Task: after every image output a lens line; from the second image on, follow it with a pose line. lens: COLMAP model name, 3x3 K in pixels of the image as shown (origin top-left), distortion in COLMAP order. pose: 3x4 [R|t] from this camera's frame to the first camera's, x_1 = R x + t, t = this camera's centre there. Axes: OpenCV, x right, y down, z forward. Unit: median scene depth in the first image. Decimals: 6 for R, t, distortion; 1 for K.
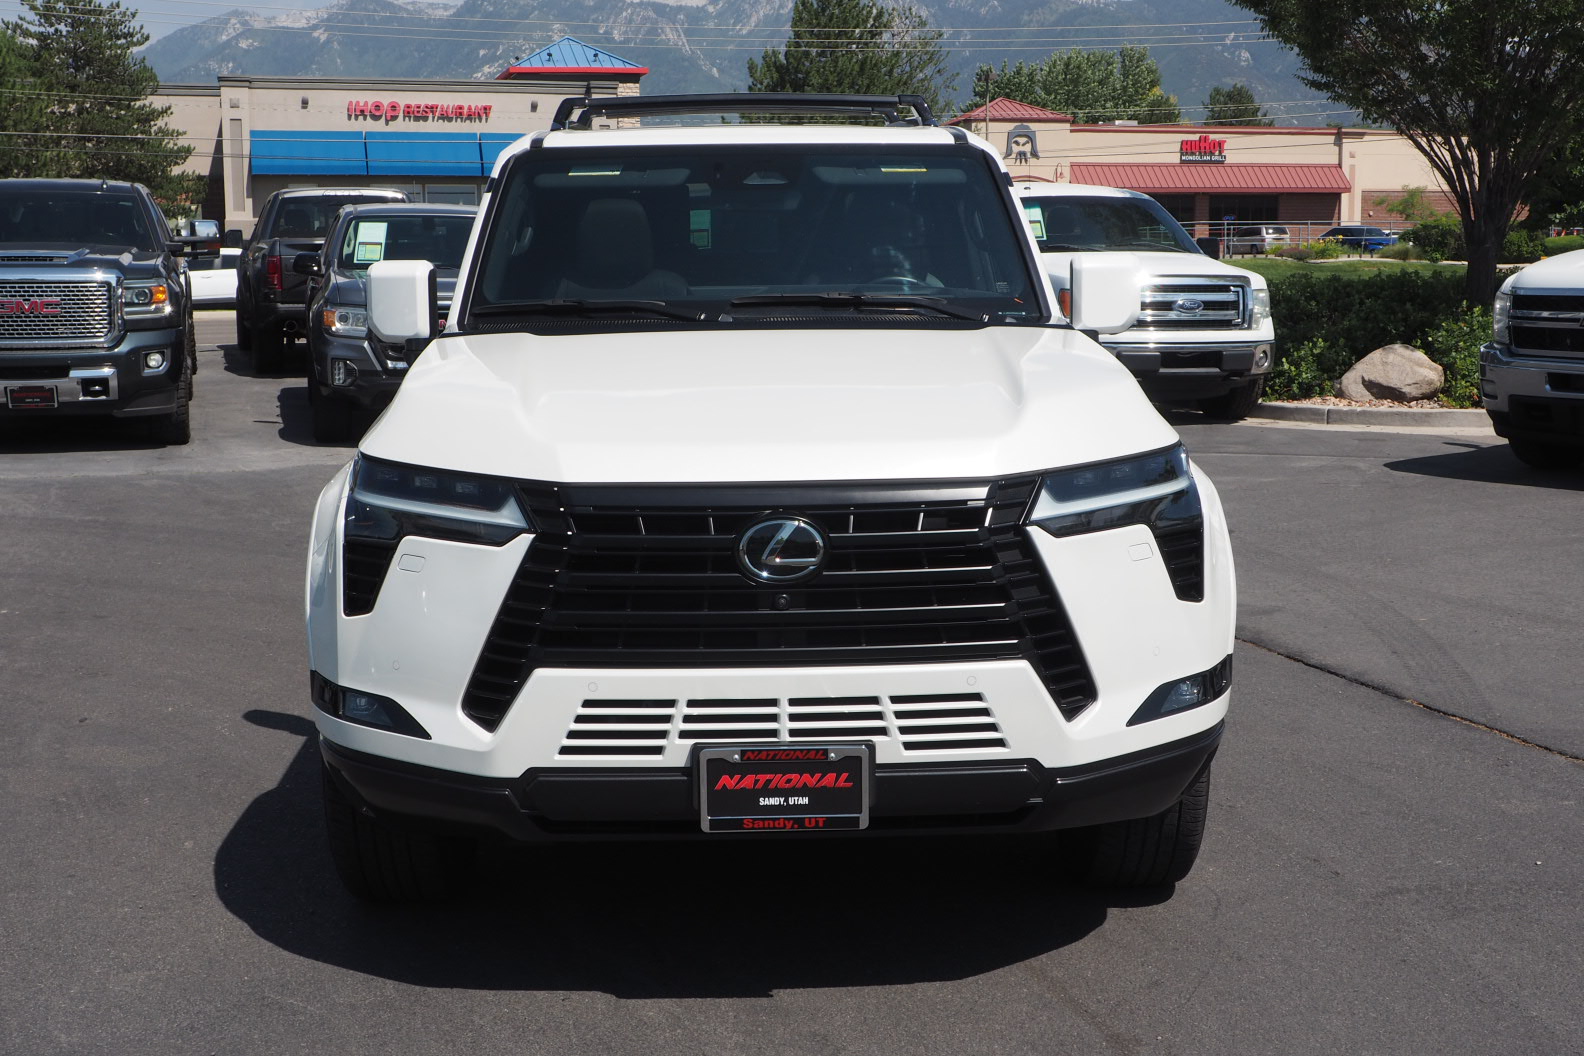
lens RADIAL K [[1976.3, 0, 761.7], [0, 1976.3, 538.0], [0, 0, 1]] dist [-0.003430, 0.000000]
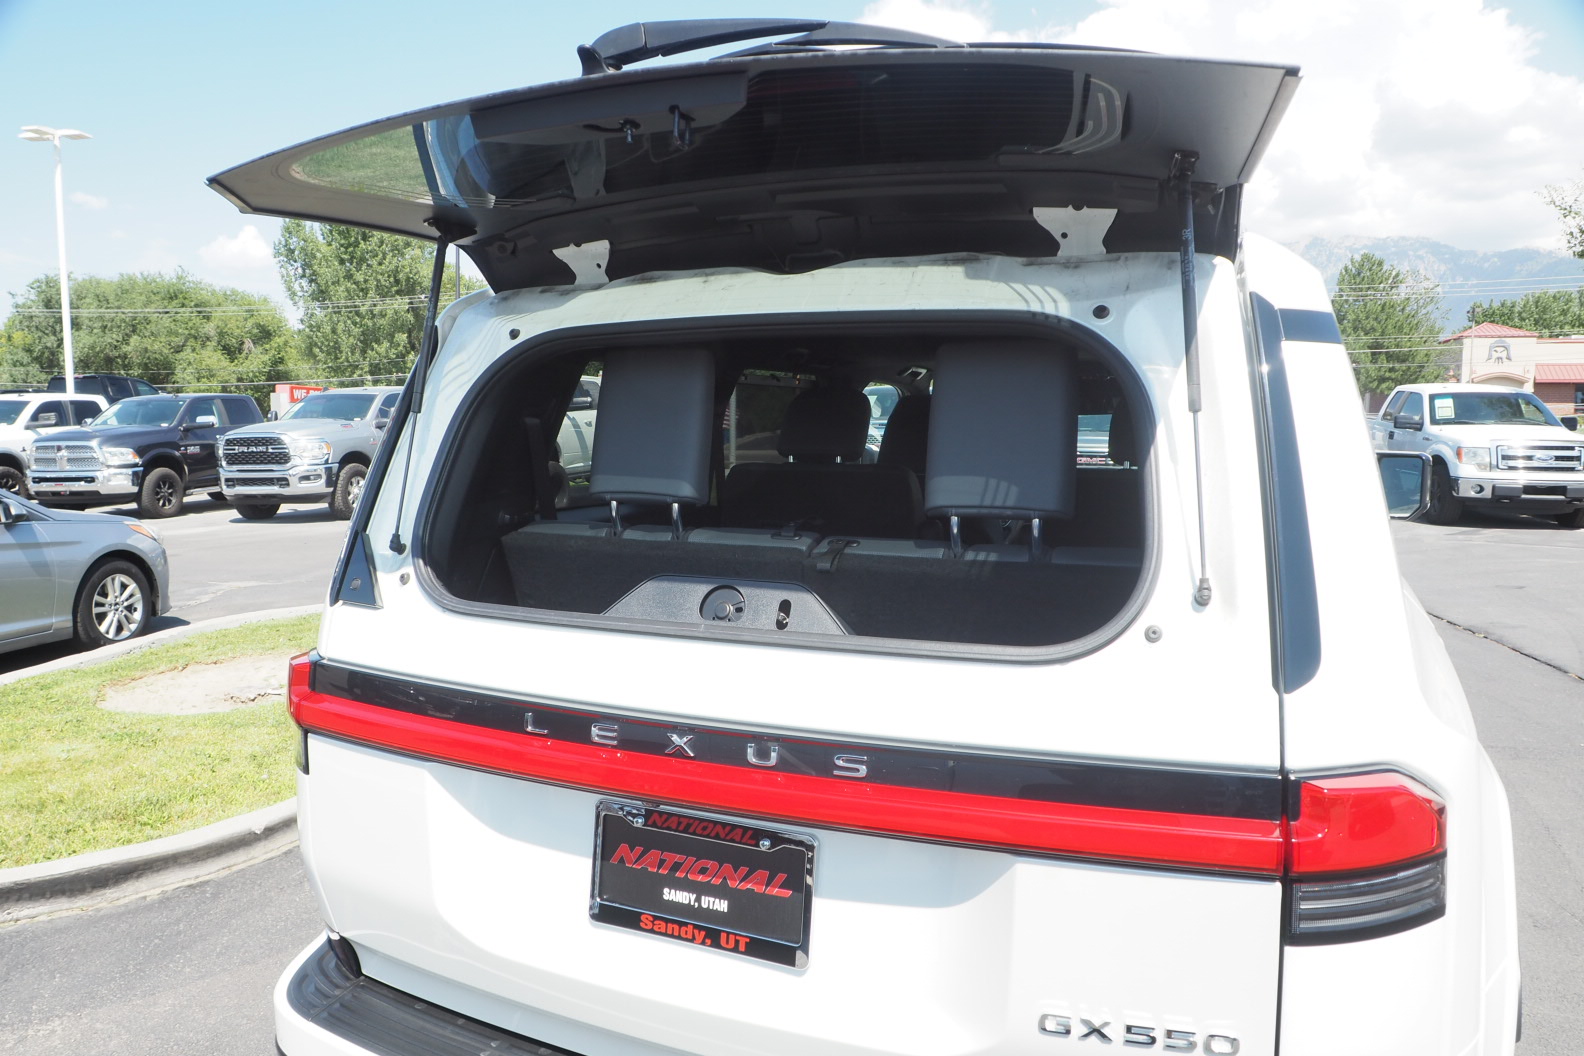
lens RADIAL K [[1115.2, 0, 796.5], [0, 1115.2, 540.5], [0, 0, 1]] dist [-0.034090, 0.010661]
pose [[0.904438, 0.049799, -0.423689, 0.047236], [-0.064016, 0.997761, -0.019378, 0.011061], [0.421775, 0.044649, 0.905600, -0.113664]]
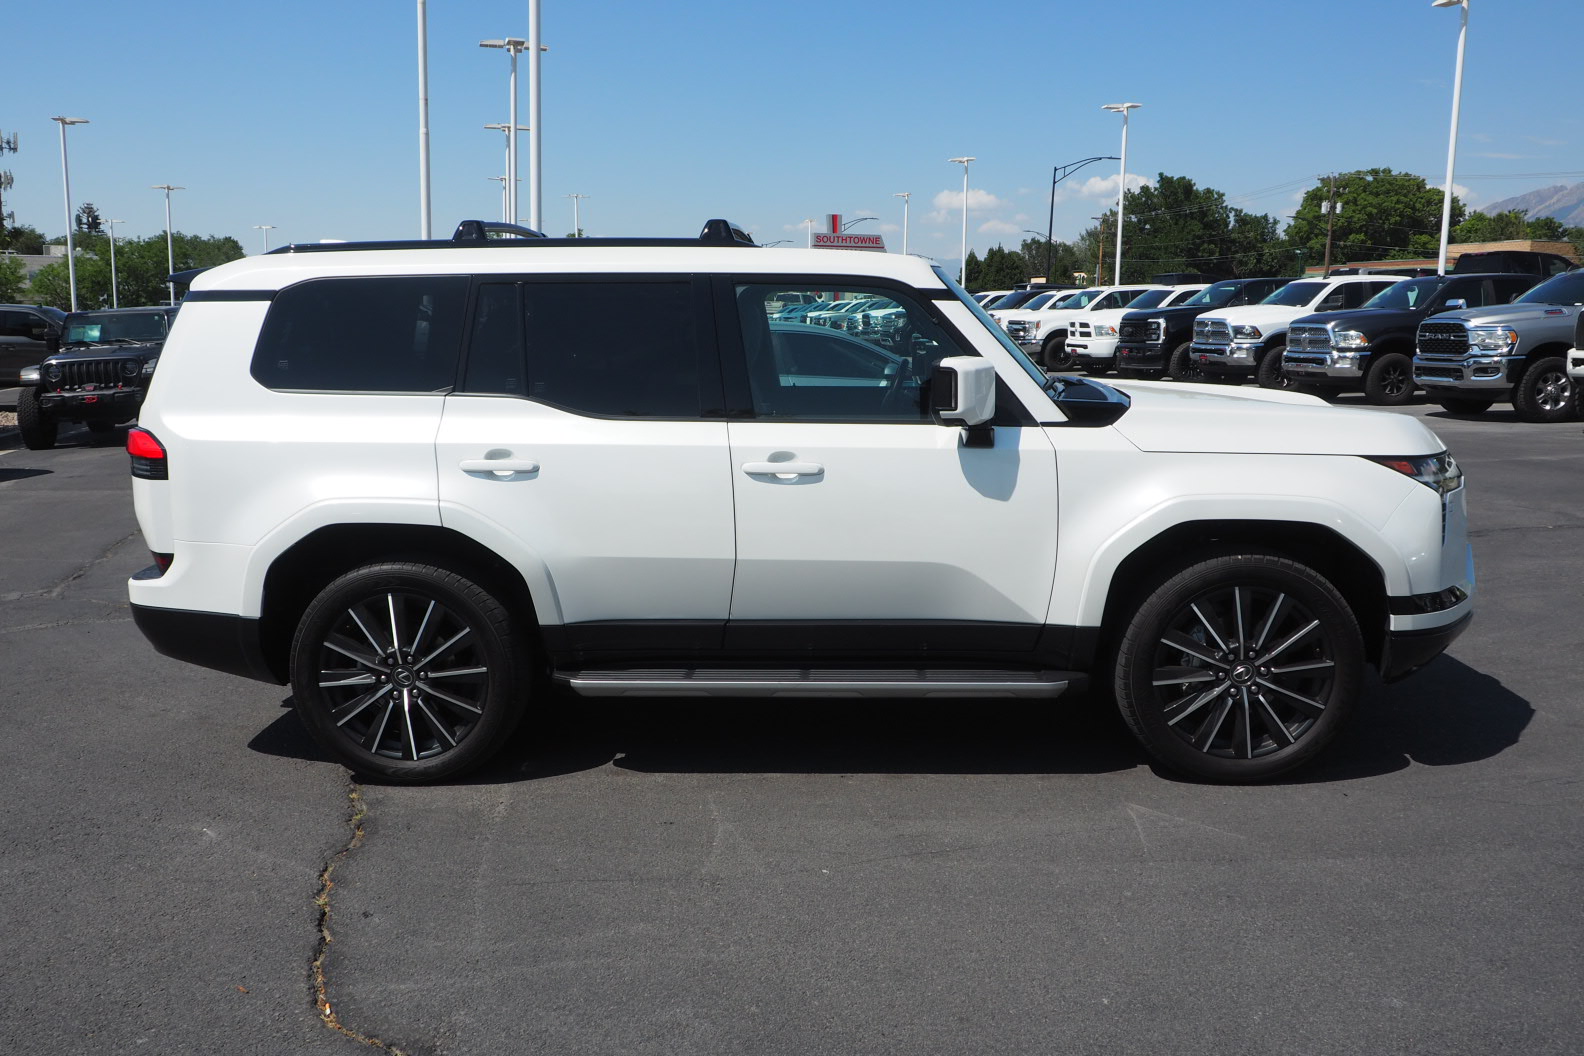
lens RADIAL K [[1297.4, 0, 775.0], [0, 1297.4, 540.4], [0, 0, 1]] dist [0.029088, -0.034949]
pose [[-0.073405, 0.182682, -0.980428, 0.373818], [-0.135994, 0.972064, 0.191306, -0.034819], [0.987986, 0.147375, -0.046510, 0.160552]]
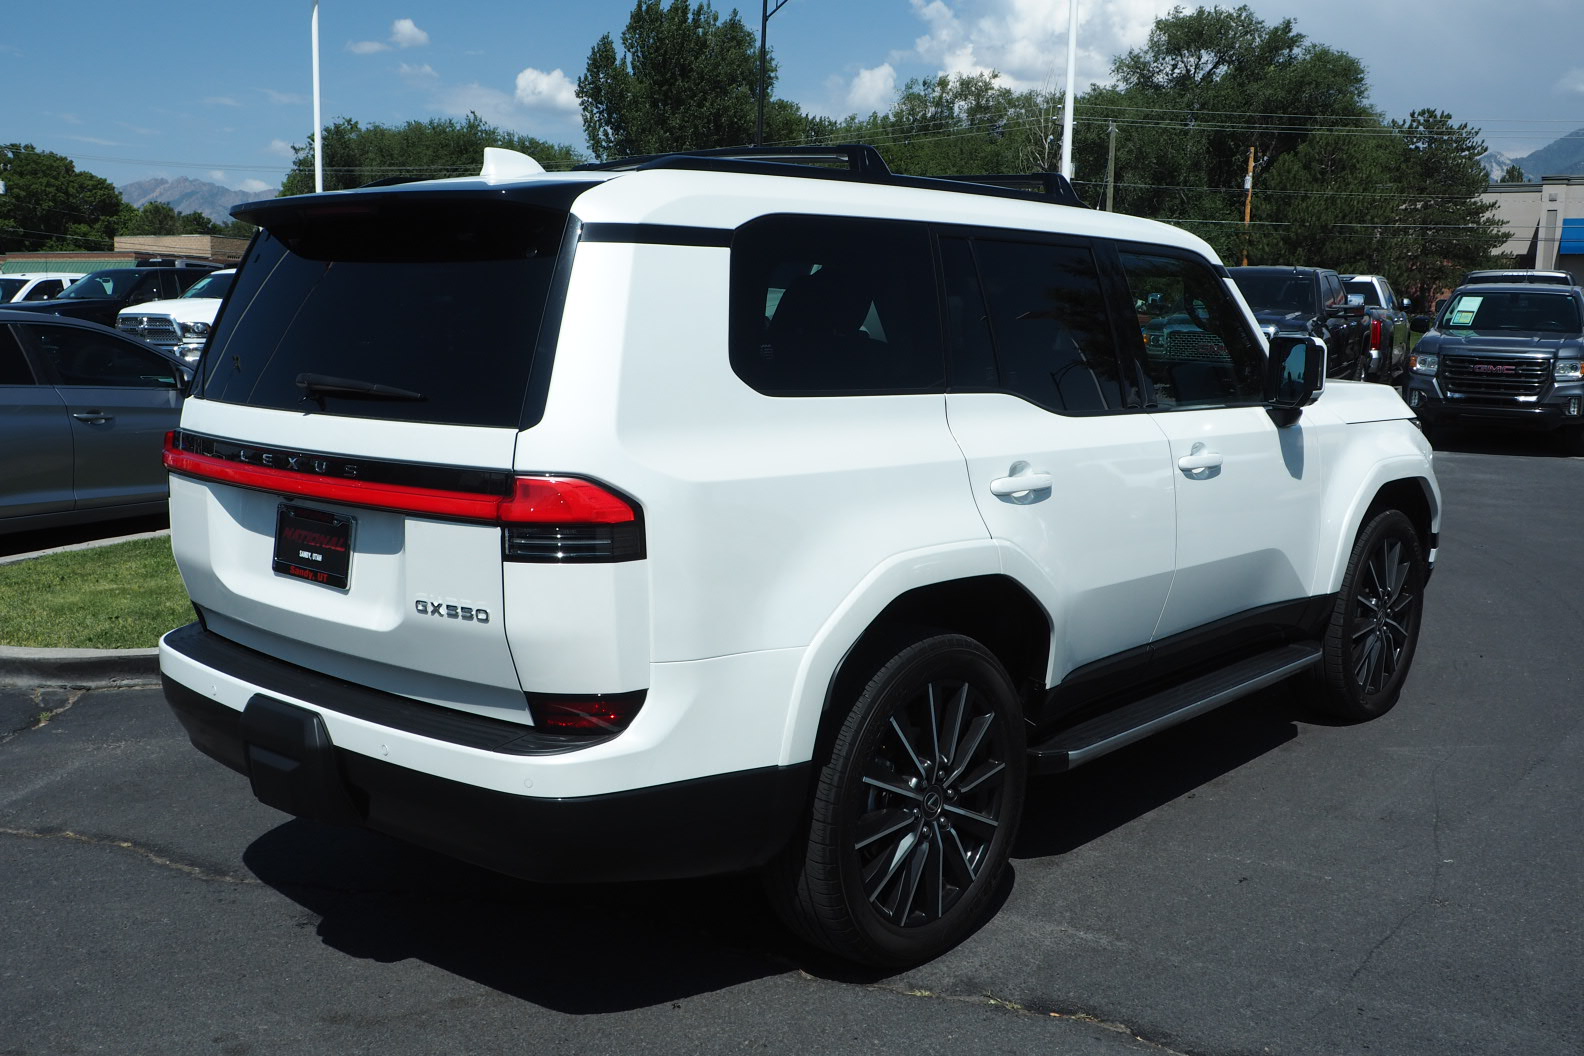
lens RADIAL K [[1511.2, 0, 799.3], [0, 1511.2, 557.3], [0, 0, 1]] dist [-0.018479, 0.000000]
pose [[0.738470, 0.123686, -0.662845, 0.216562], [-0.111786, 0.991886, 0.060544, 0.018692], [0.664955, 0.029387, 0.746305, -0.154194]]
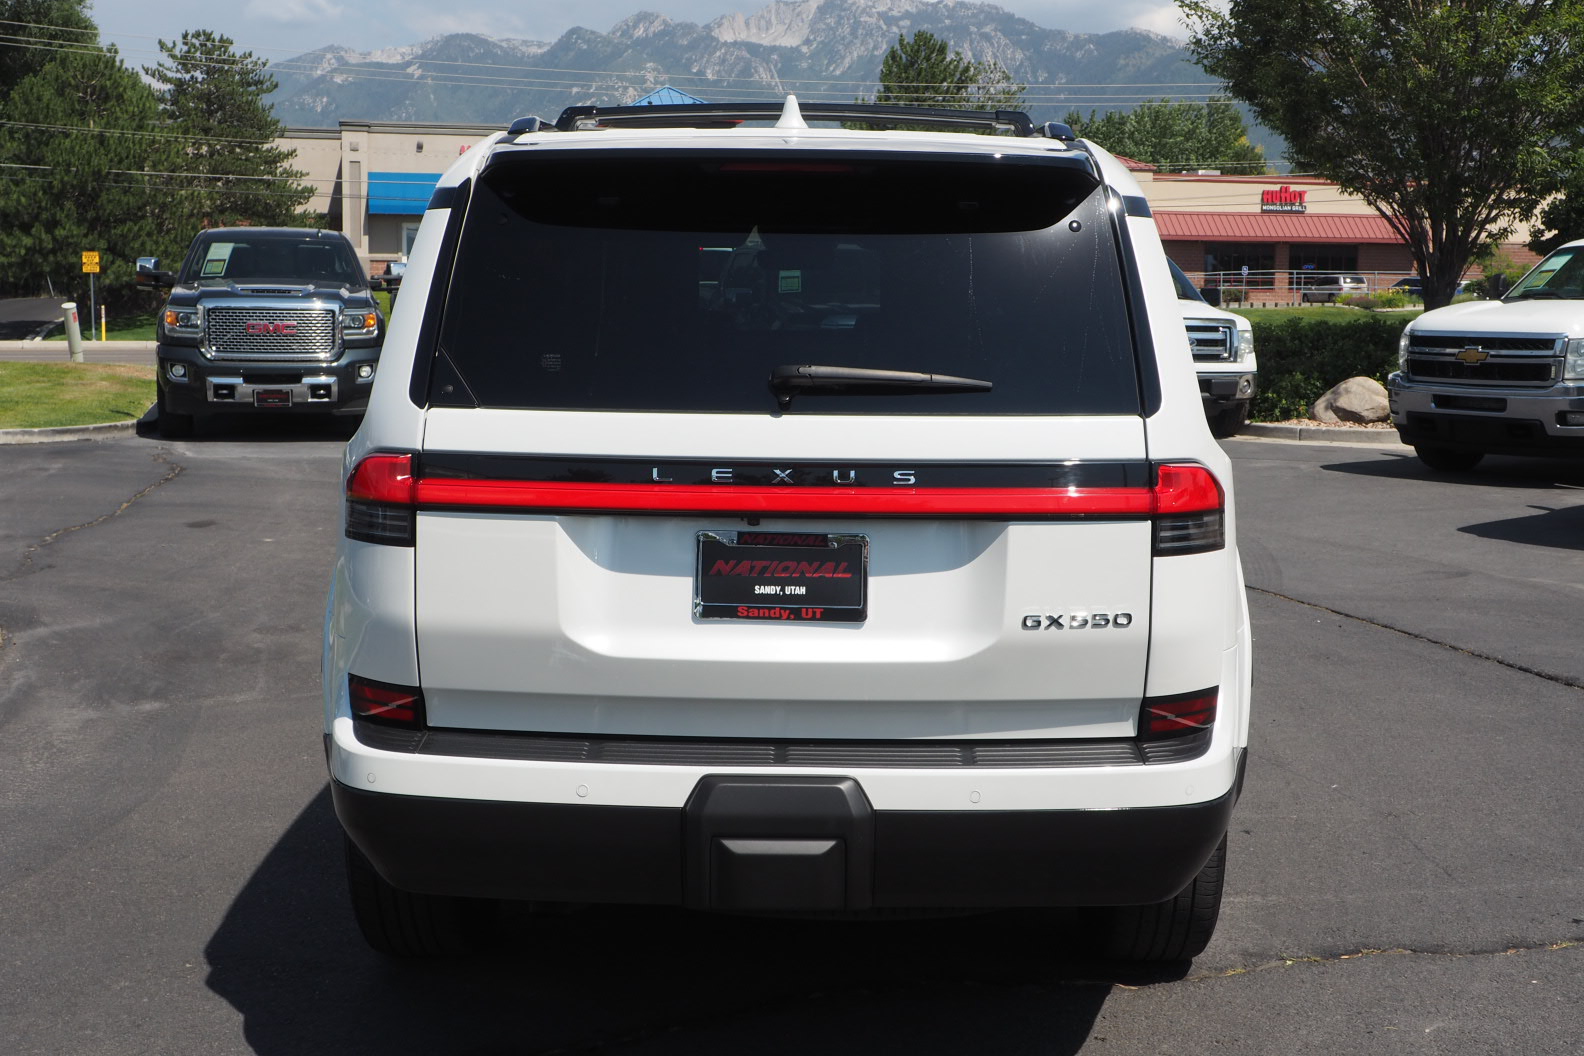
lens RADIAL K [[1989.5, 0, 784.0], [0, 1989.5, 529.0], [0, 0, 1]] dist [-0.000866, 0.000000]
pose [[0.999334, 0.018320, -0.031556, 0.006920], [-0.019123, 0.999496, -0.025338, 0.040473], [0.031076, 0.025925, 0.999181, -0.284385]]
